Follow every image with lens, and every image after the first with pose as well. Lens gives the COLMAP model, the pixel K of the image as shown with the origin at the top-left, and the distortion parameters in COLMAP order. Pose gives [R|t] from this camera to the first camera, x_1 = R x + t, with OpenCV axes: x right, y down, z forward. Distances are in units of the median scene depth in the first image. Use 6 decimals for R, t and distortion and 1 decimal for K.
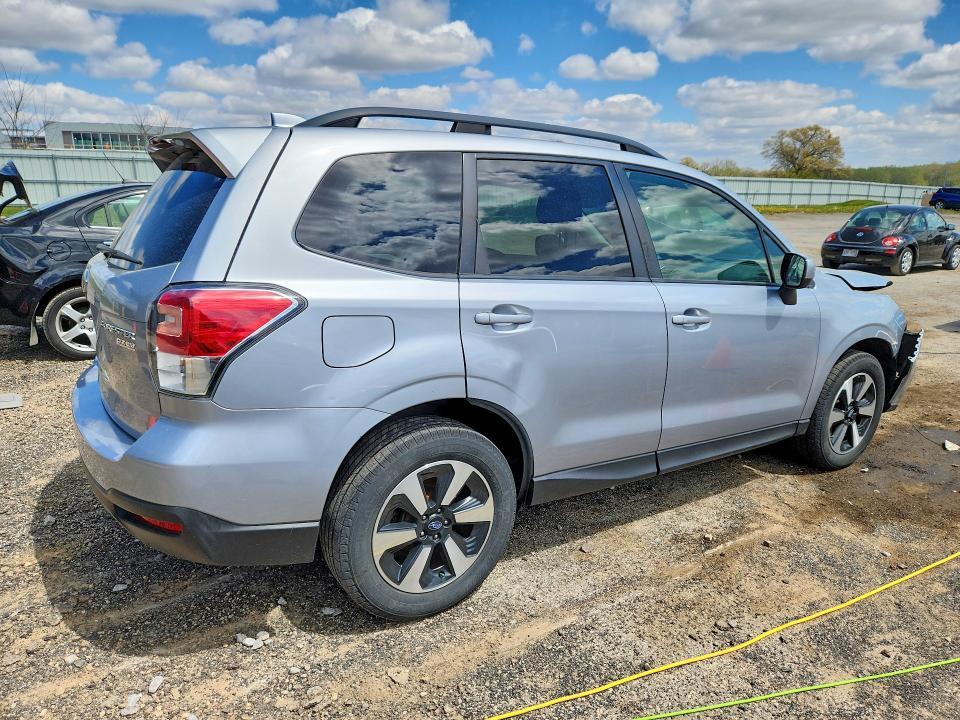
lens RADIAL K [[645.0, 0, 486.0], [0, 645.0, 355.3], [0, 0, 1]] dist [0.064964, -0.055331]
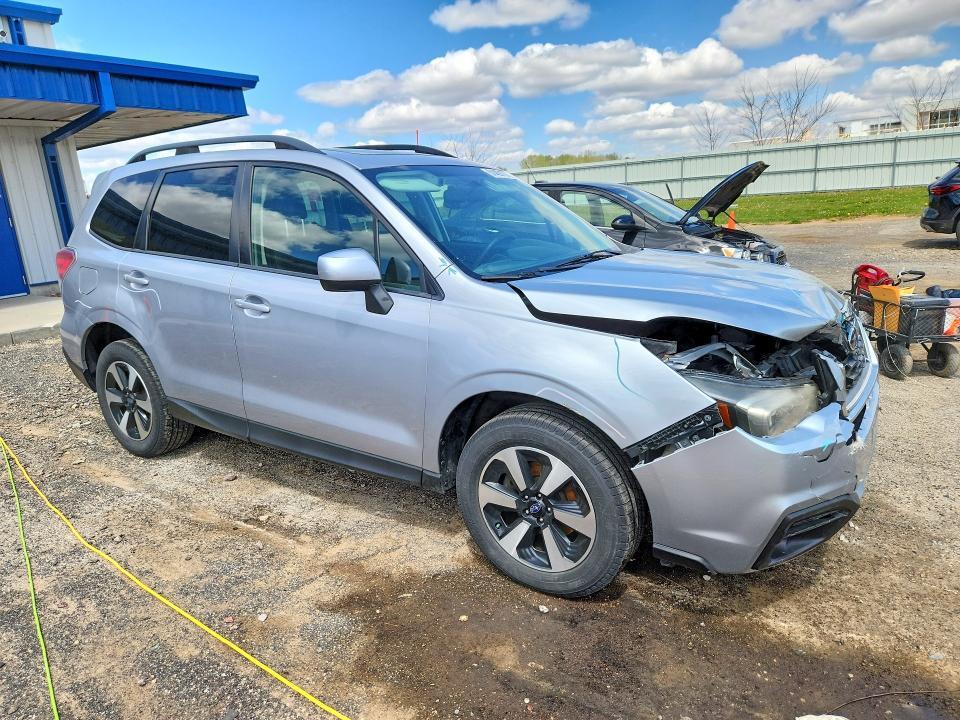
lens RADIAL K [[645.0, 0, 486.0], [0, 645.0, 355.3], [0, 0, 1]] dist [0.064964, -0.055331]
pose [[0.393887, 0.184547, -0.900442, 1.134761], [-0.159975, 0.978449, 0.130556, -0.138261], [0.905130, 0.092624, 0.414921, 0.718187]]
